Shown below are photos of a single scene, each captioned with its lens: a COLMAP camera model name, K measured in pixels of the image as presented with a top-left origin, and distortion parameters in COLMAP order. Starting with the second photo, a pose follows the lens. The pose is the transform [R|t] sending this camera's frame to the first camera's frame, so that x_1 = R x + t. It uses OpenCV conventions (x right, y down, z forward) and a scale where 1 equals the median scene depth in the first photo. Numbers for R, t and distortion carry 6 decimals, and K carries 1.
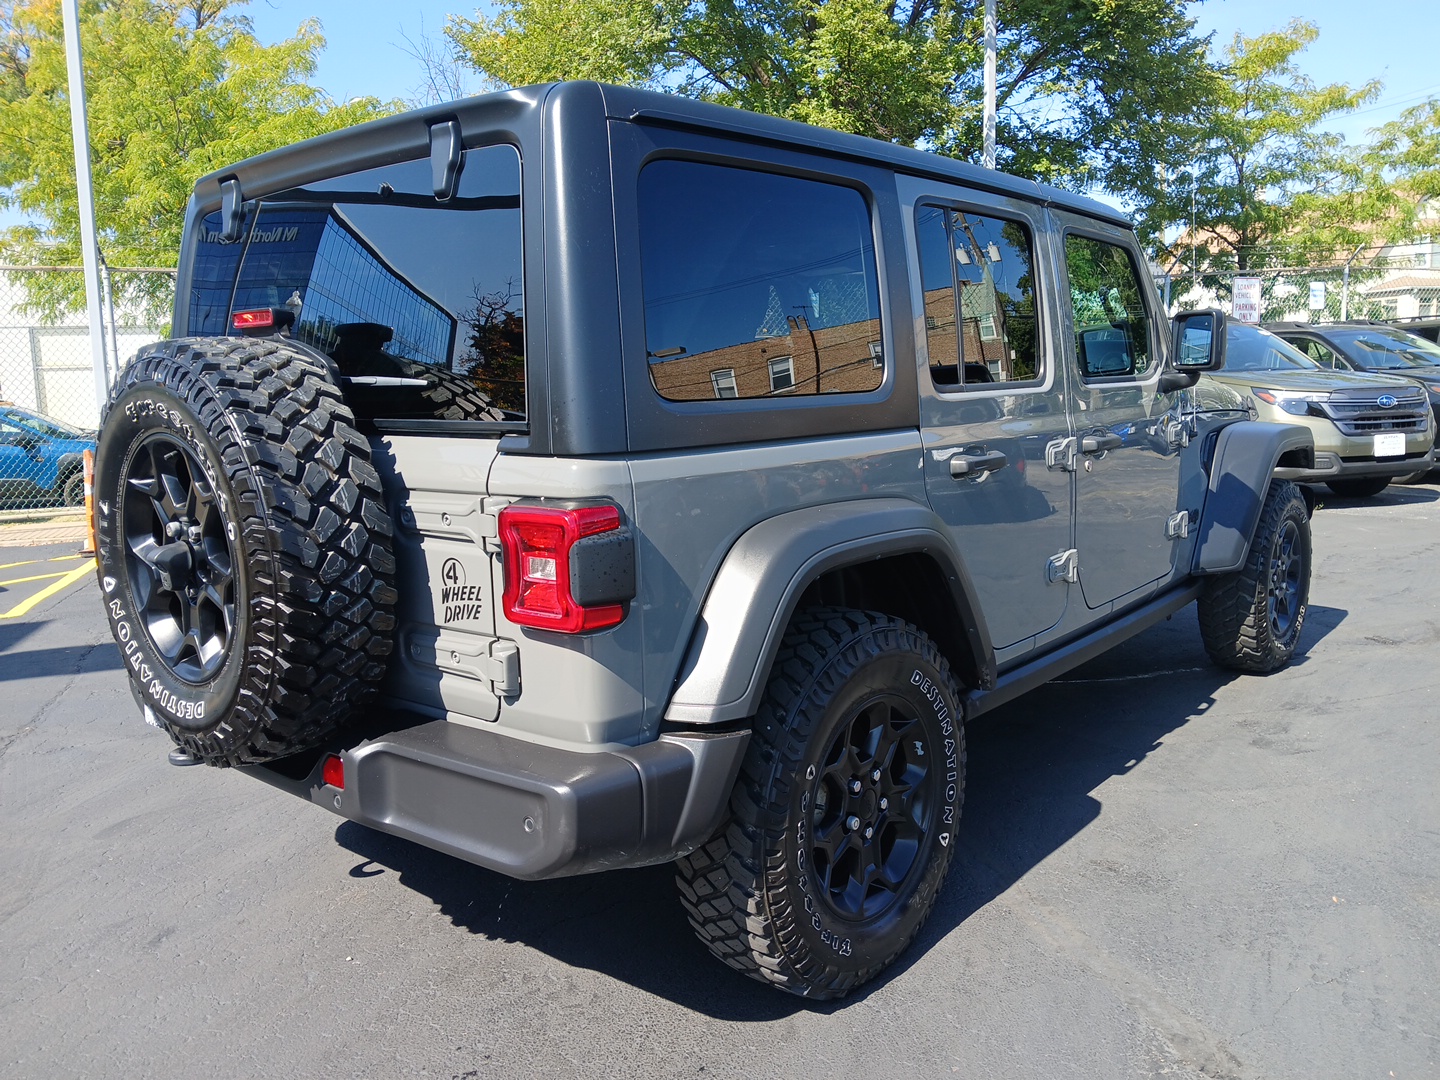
lens RADIAL K [[1122.6, 0, 727.5], [0, 1122.6, 542.1], [0, 0, 1]] dist [0.148081, -0.343610]
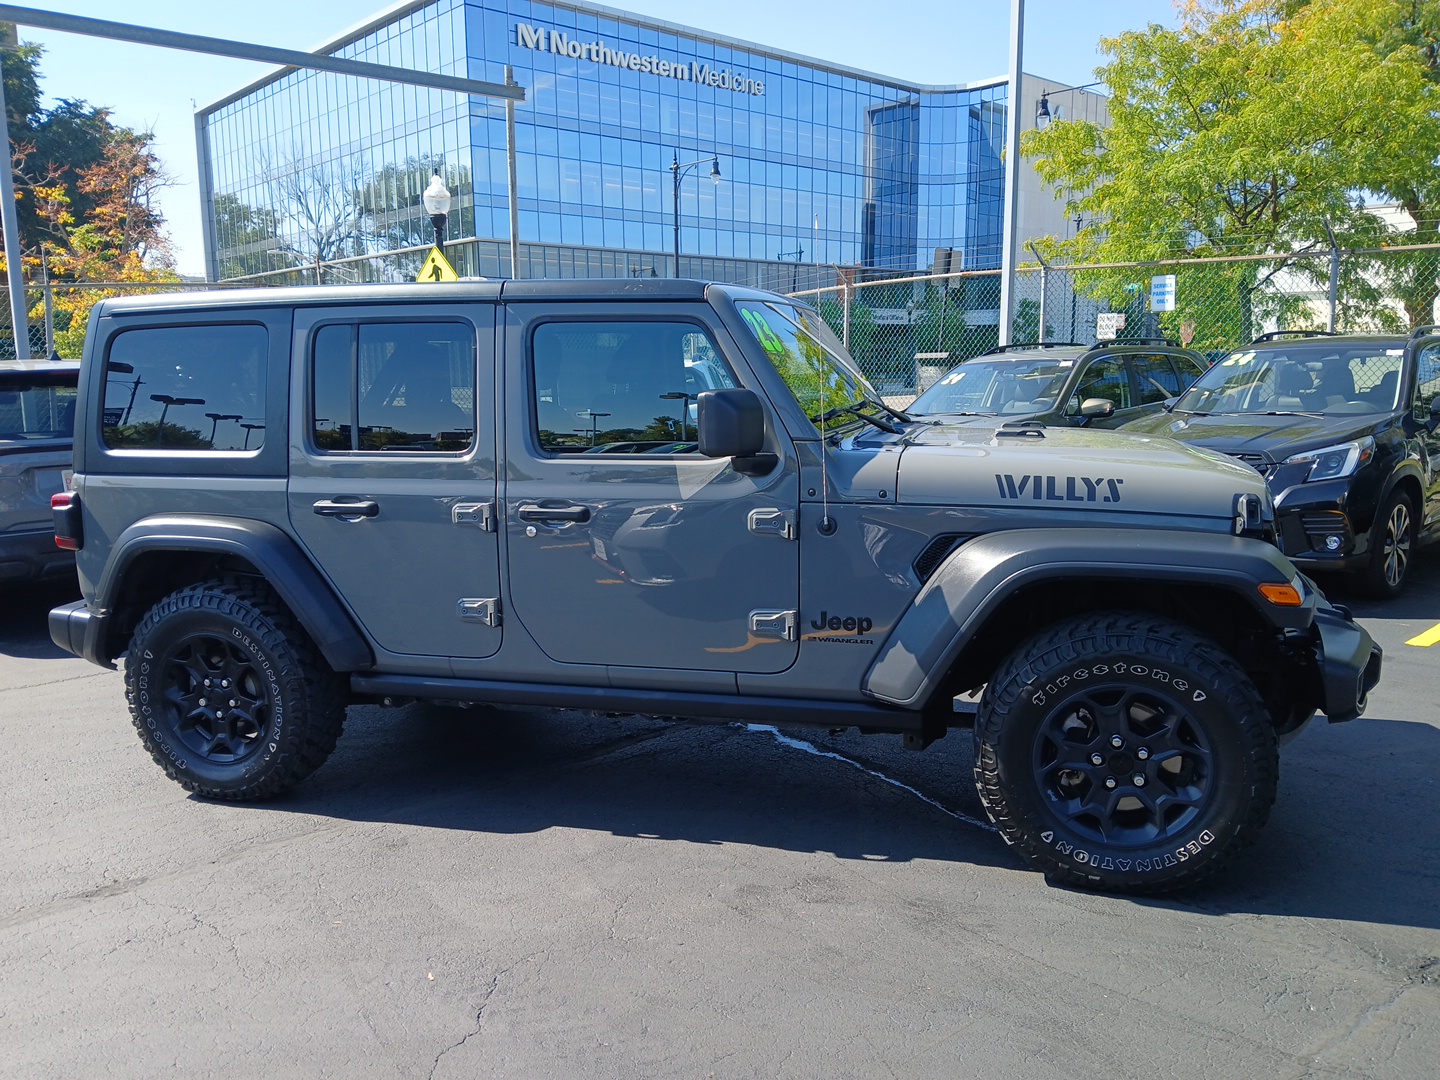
lens RADIAL K [[1142.7, 0, 721.7], [0, 1142.7, 553.9], [0, 0, 1]] dist [-0.004221, -0.009249]
pose [[0.402704, 0.182082, -0.897037, 1.232238], [-0.126608, 0.981675, 0.142424, -0.202276], [0.906532, 0.056217, 0.418378, 0.618456]]
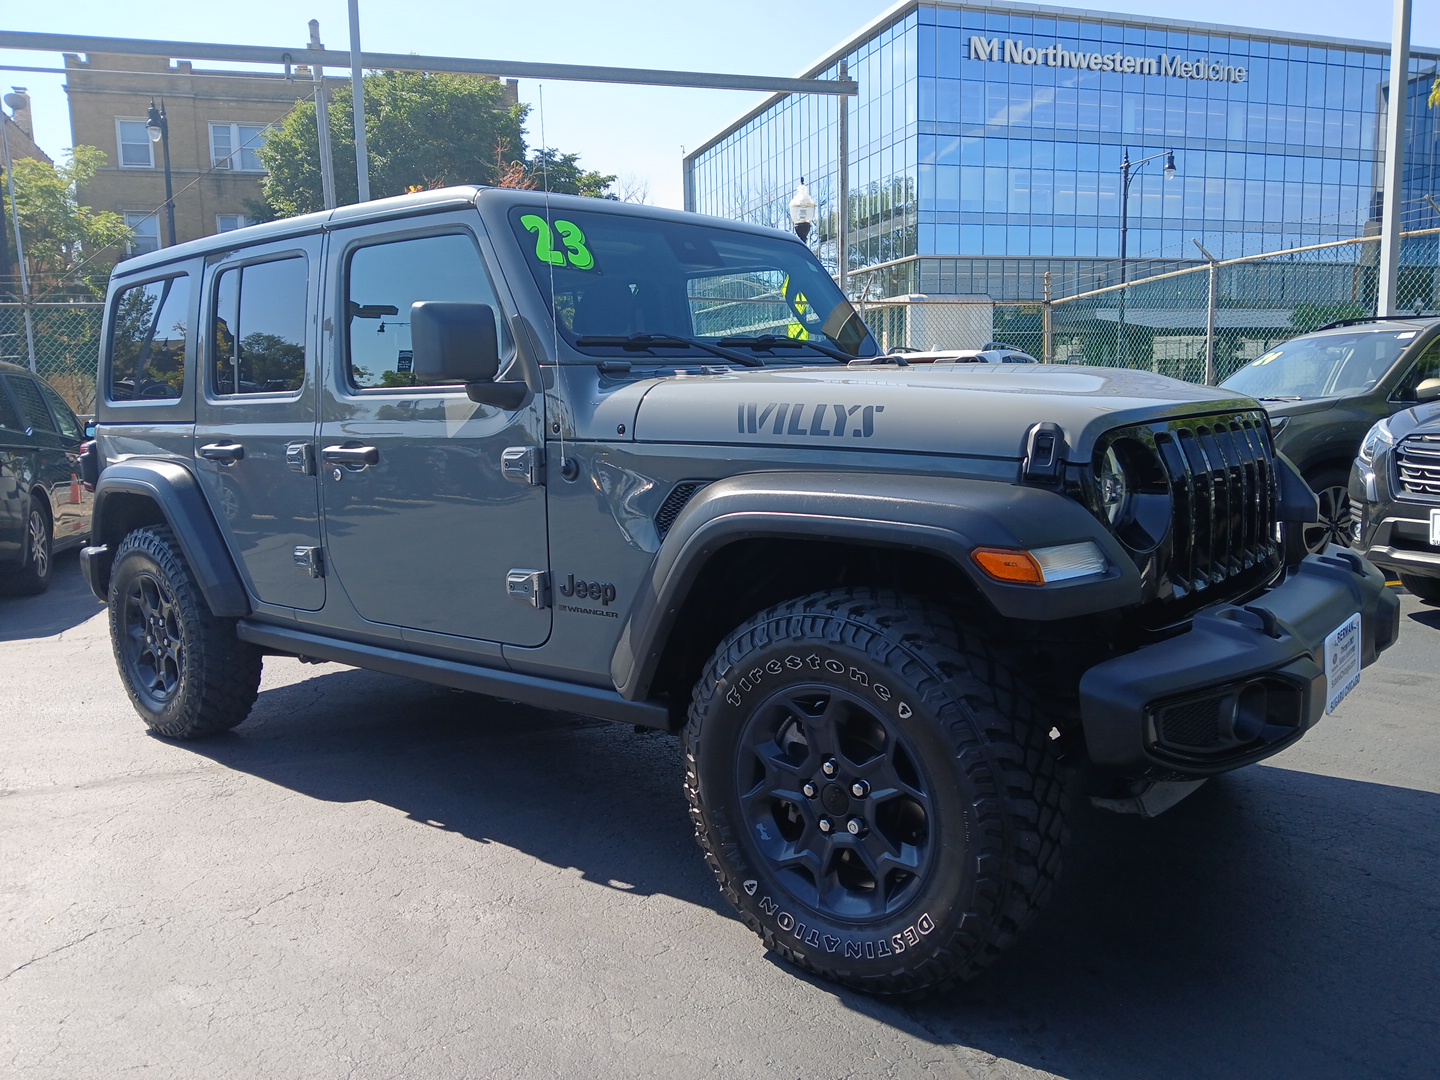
lens RADIAL K [[1129.4, 0, 728.0], [0, 1129.4, 541.0], [0, 0, 1]] dist [0.077101, -0.154961]
pose [[0.005011, 0.164475, -0.986369, 1.188524], [-0.112544, 0.980207, 0.162875, -0.191638], [0.993634, 0.110194, 0.023423, 1.173734]]
